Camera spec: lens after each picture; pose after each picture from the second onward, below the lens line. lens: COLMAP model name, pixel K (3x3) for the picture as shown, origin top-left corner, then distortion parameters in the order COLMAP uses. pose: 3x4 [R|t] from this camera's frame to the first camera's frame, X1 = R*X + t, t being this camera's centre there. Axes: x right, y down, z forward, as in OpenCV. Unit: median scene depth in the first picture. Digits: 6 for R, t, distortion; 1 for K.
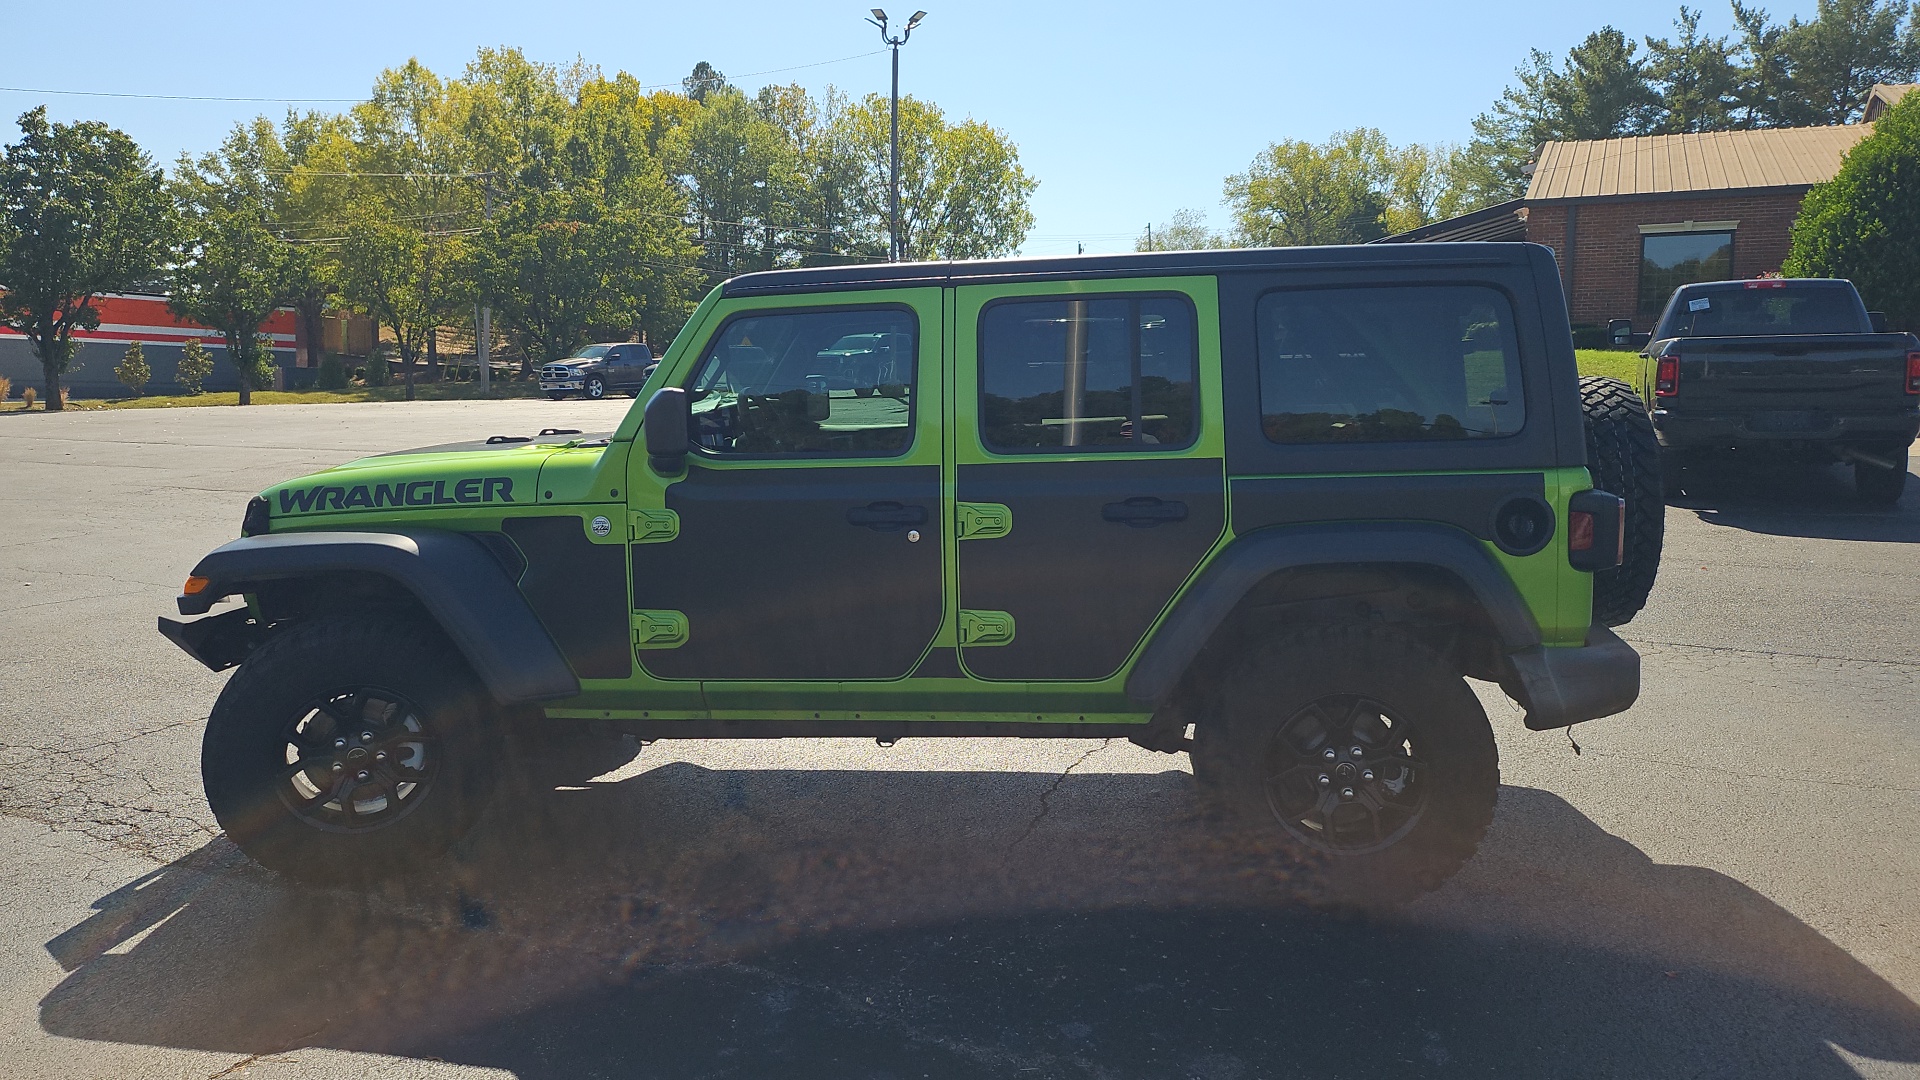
lens RADIAL K [[1364.8, 0, 977.6], [0, 1364.8, 554.9], [0, 0, 1]] dist [0.039993, -0.029142]
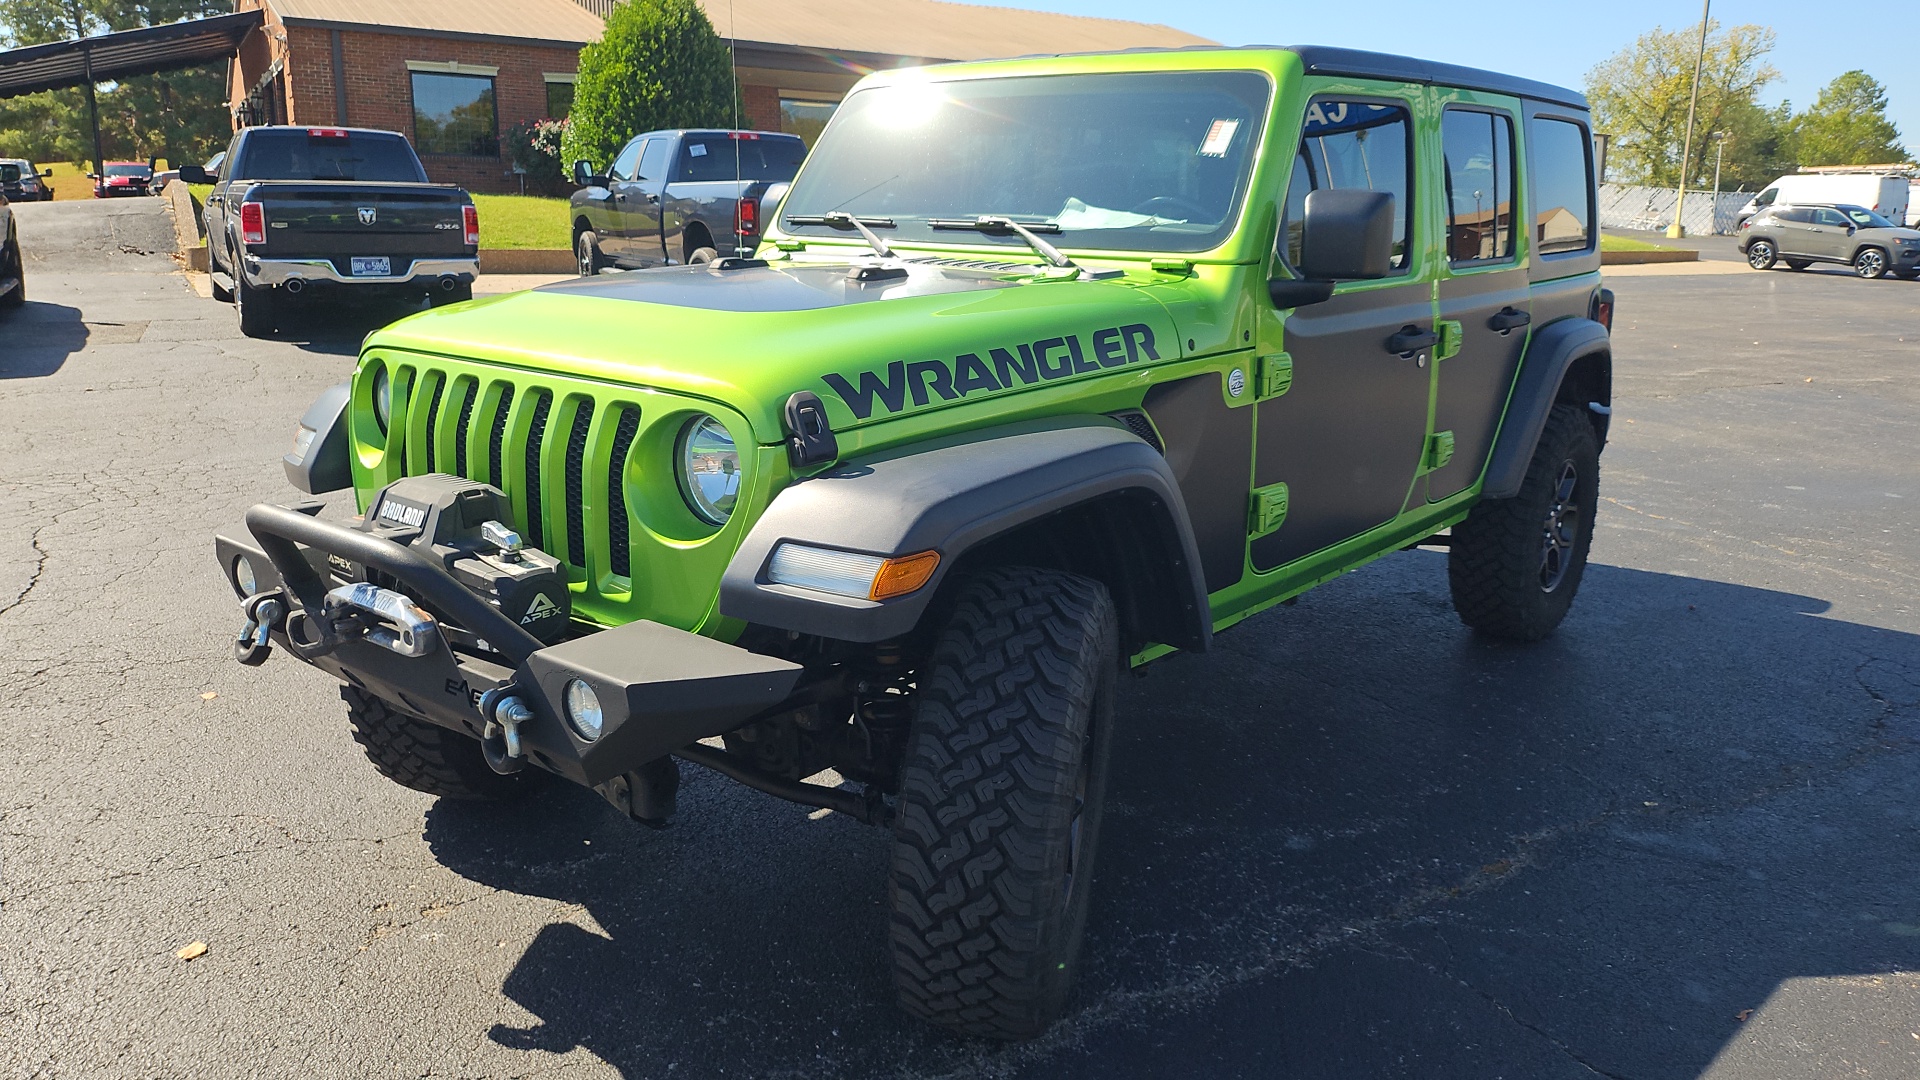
lens RADIAL K [[1364.8, 0, 984.2], [0, 1364.8, 545.2], [0, 0, 1]] dist [0.039993, -0.029142]
pose [[0.528180, -0.182438, 0.829302, -0.910092], [0.098881, 0.983217, 0.153320, -0.057663], [-0.843355, 0.001022, 0.537356, 0.686497]]
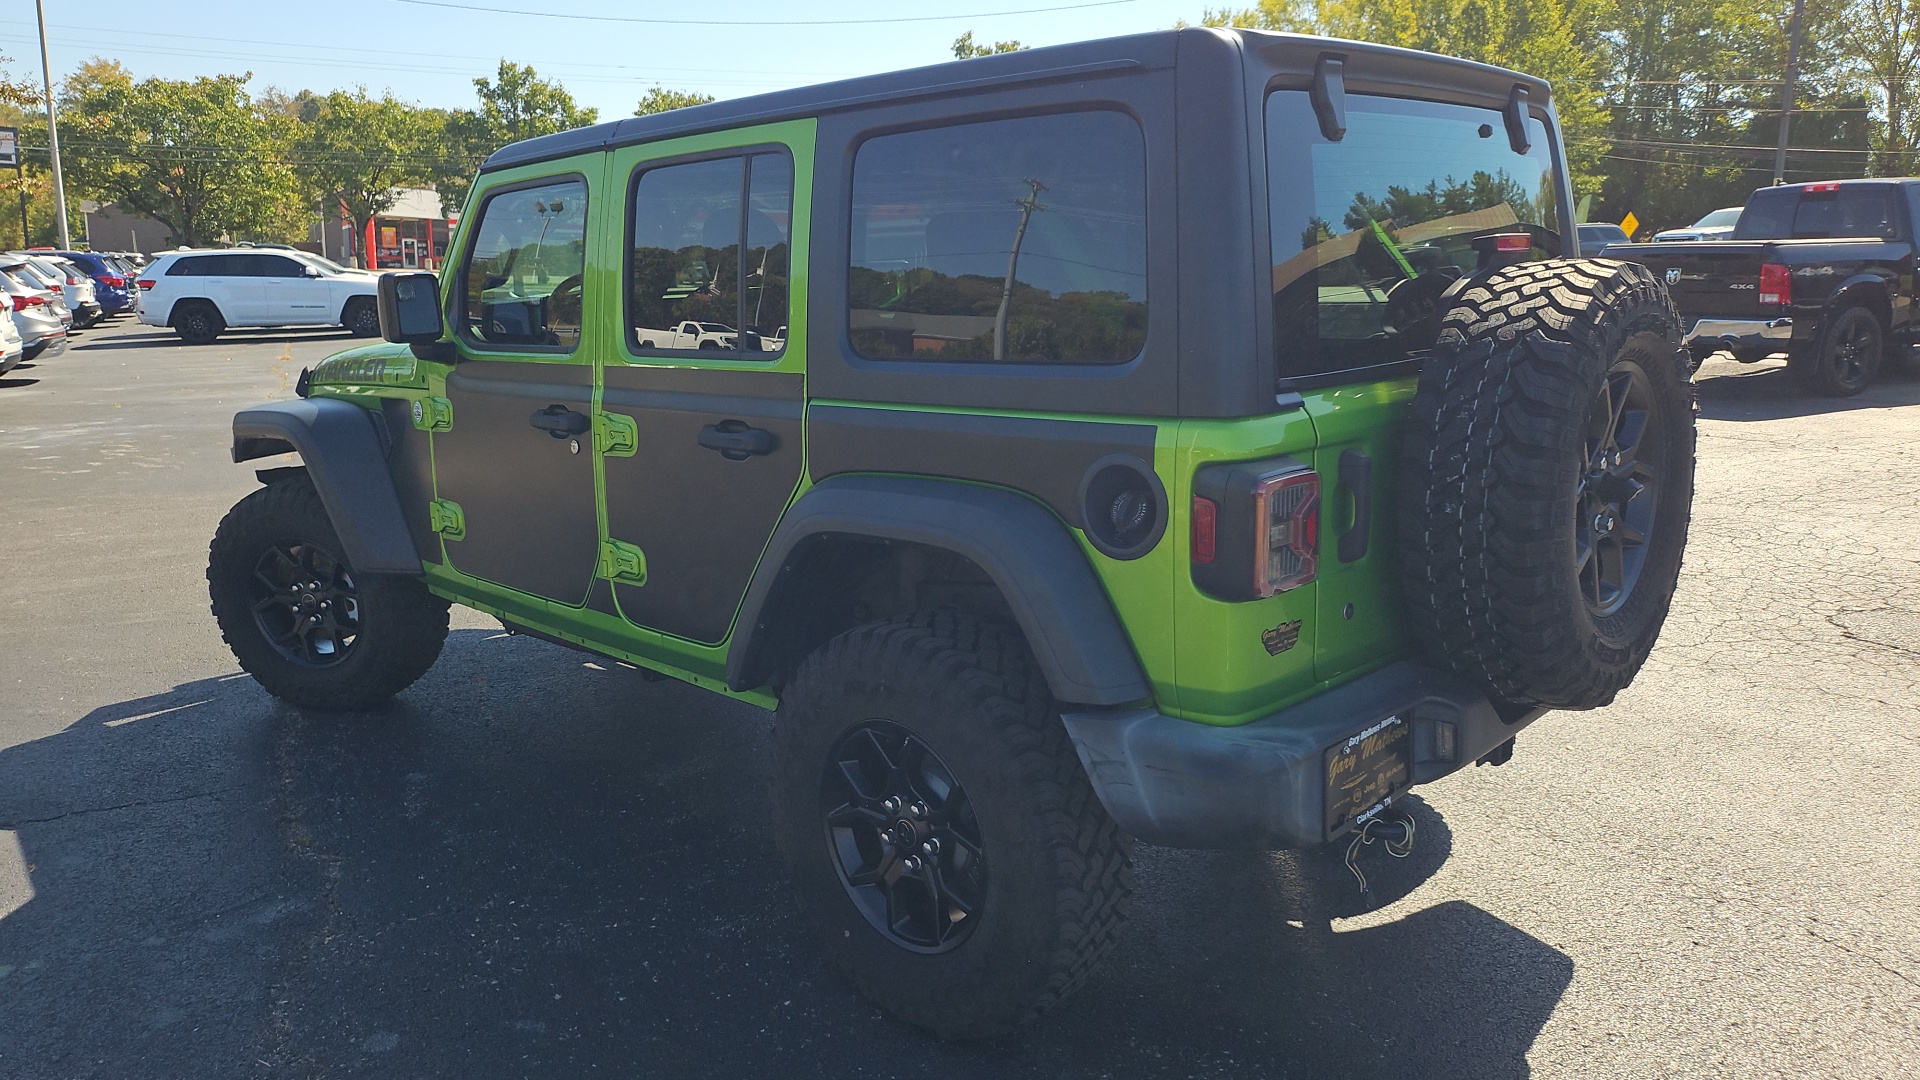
lens RADIAL K [[1364.8, 0, 958.4], [0, 1364.8, 557.1], [0, 0, 1]] dist [0.039993, -0.029142]
pose [[0.788863, 0.129190, -0.600836, 0.624102], [-0.079627, 0.990901, 0.108515, -0.053508], [0.609388, -0.037761, 0.791972, 0.420643]]
